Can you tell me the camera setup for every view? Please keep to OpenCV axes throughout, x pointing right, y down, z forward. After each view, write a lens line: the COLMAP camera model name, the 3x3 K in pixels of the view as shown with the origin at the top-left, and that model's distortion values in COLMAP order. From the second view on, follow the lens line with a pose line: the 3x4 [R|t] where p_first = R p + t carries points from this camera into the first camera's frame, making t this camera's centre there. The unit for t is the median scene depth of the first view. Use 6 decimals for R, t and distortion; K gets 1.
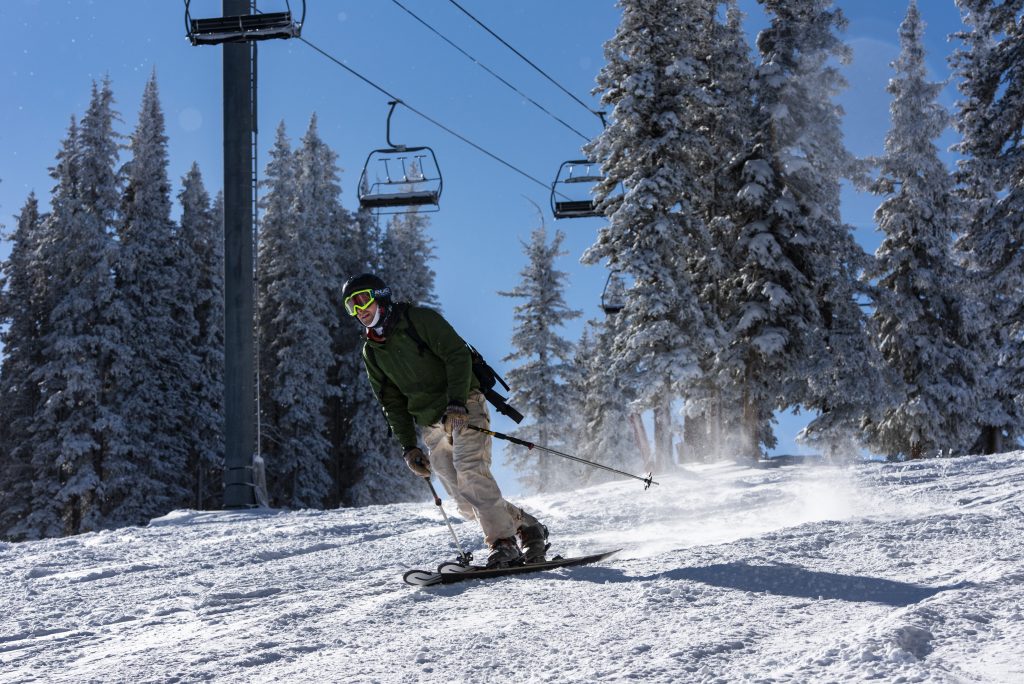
lens RADIAL K [[2811.1, 0, 512.0], [0, 2811.1, 342.0], [0, 0, 1]] dist [0.173054, 1.588034]
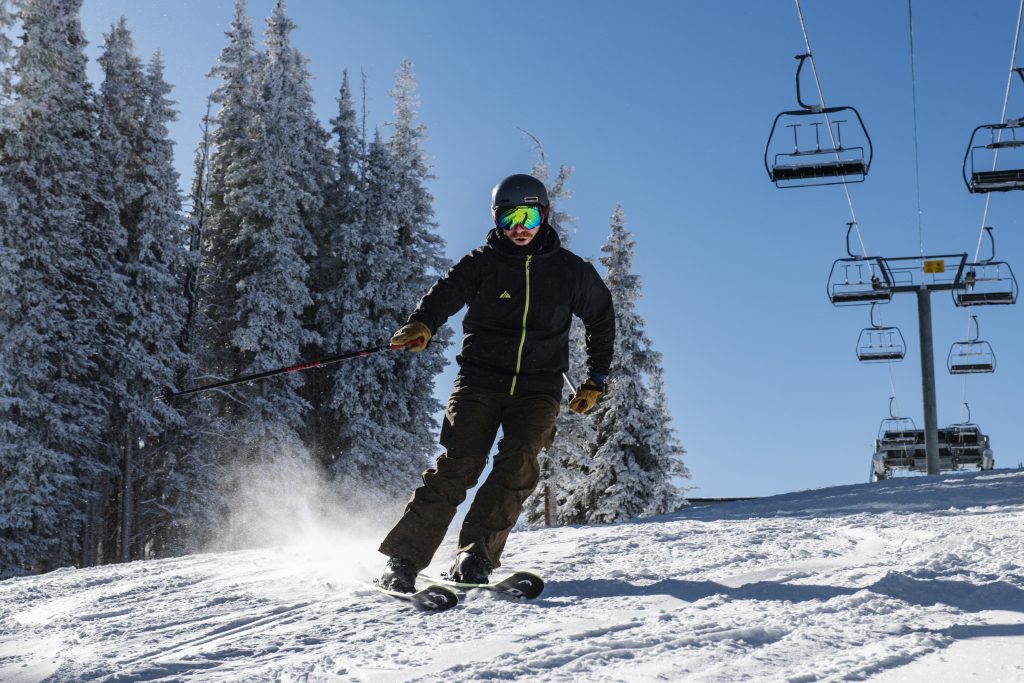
lens RADIAL K [[1915.9, 0, 500.3], [0, 1915.9, 343.3], [0, 0, 1]] dist [0.124455, -0.326968]
pose [[0.998292, -0.003316, 0.058321, -0.045539], [0.004250, 0.999865, -0.015897, 0.029501], [-0.058260, 0.016117, 0.998171, 0.510087]]
